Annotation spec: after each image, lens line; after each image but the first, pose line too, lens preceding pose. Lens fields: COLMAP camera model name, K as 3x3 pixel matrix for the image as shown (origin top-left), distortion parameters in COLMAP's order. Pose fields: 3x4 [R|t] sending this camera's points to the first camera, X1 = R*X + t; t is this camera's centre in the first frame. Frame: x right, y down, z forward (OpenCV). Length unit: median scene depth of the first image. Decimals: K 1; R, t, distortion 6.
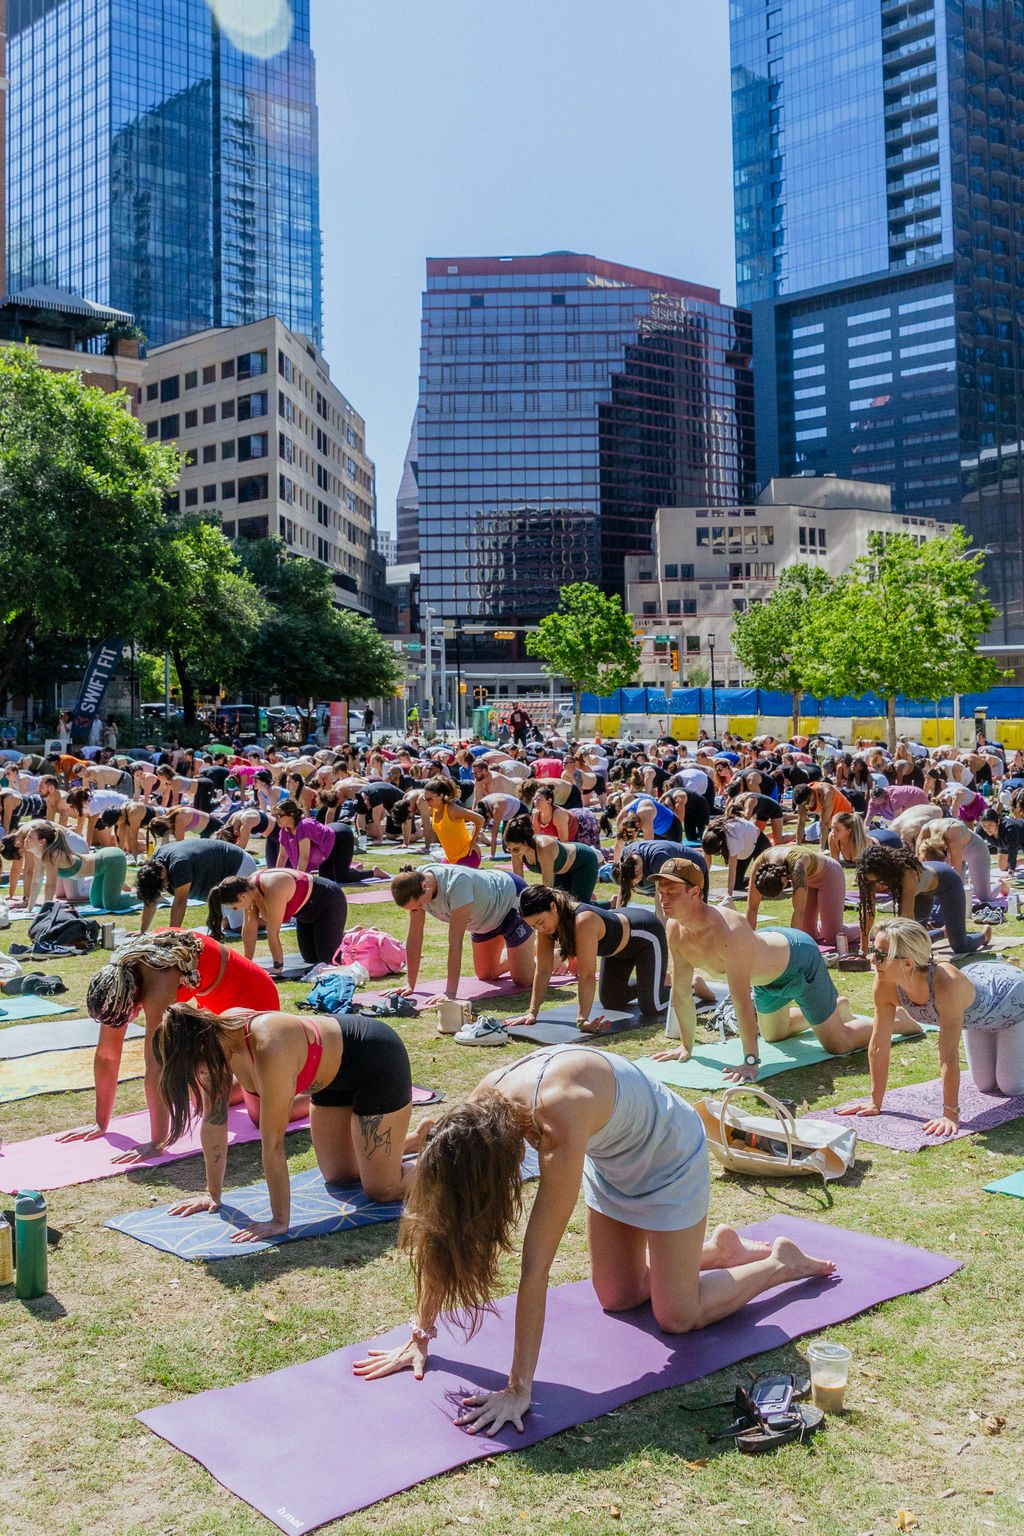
lens RADIAL K [[1562.9, 0, 520.3], [0, 1562.9, 560.7], [0, 0, 1]] dist [0.016568, 0.000000]
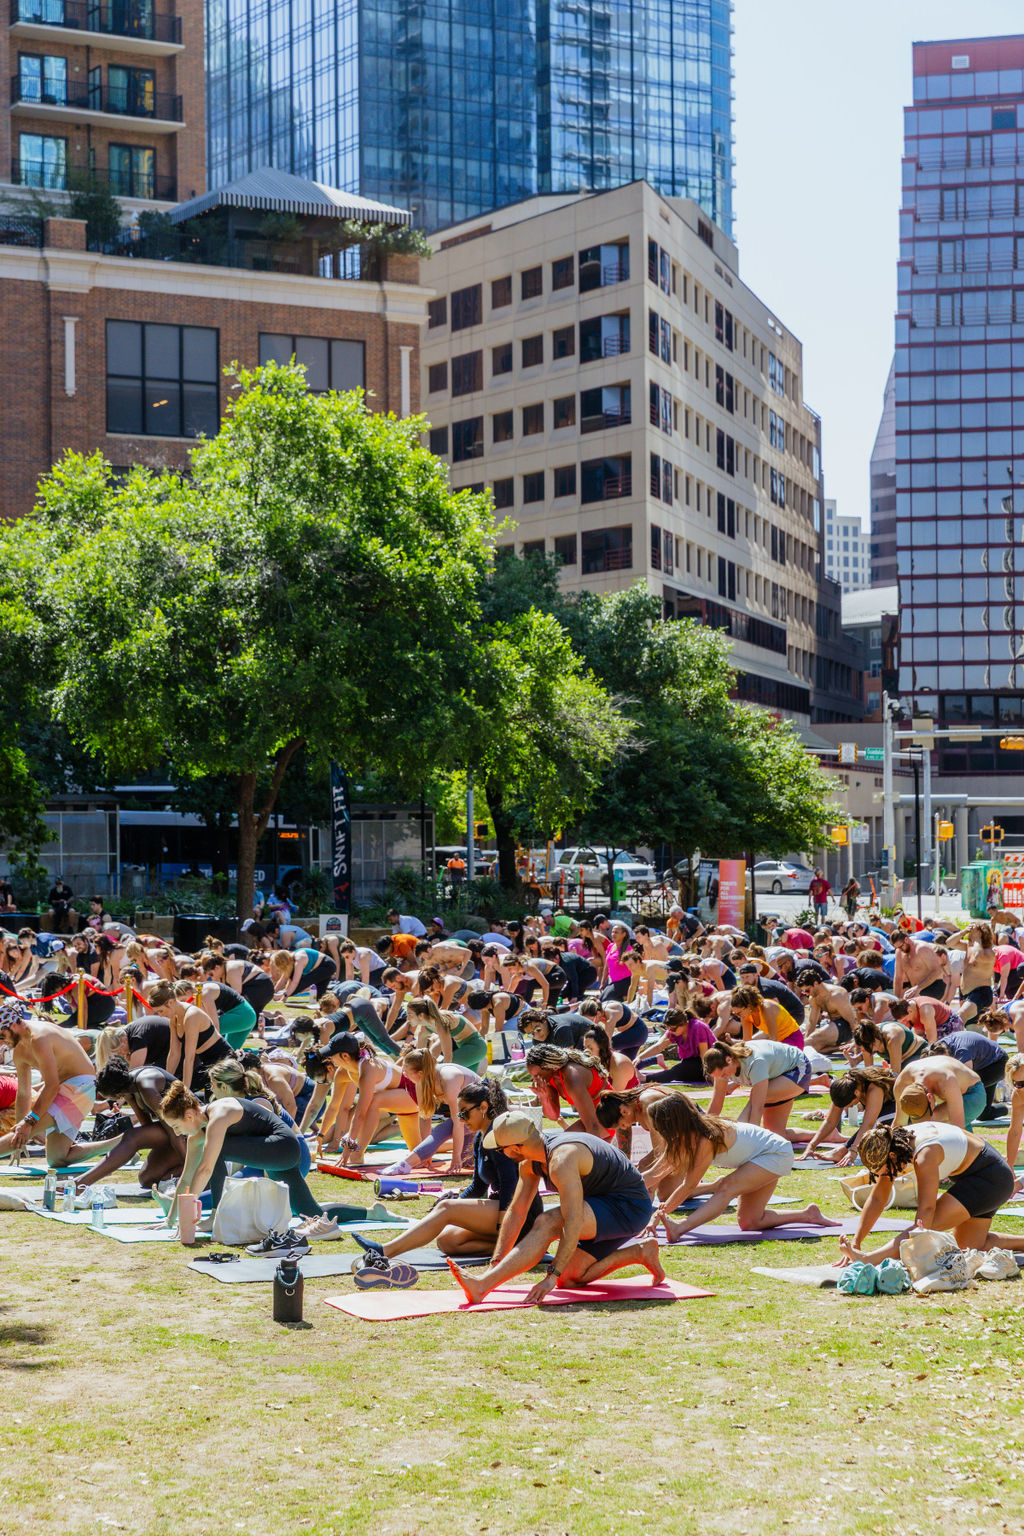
lens RADIAL K [[3070.7, 0, 510.4], [0, 3070.7, 768.8], [0, 0, 1]] dist [-0.321219, 0.000000]
pose [[0.979743, 0.011240, -0.199944, 0.022955], [0.003116, 0.997447, 0.071343, -0.018645], [0.200235, -0.070520, 0.977207, -0.126831]]
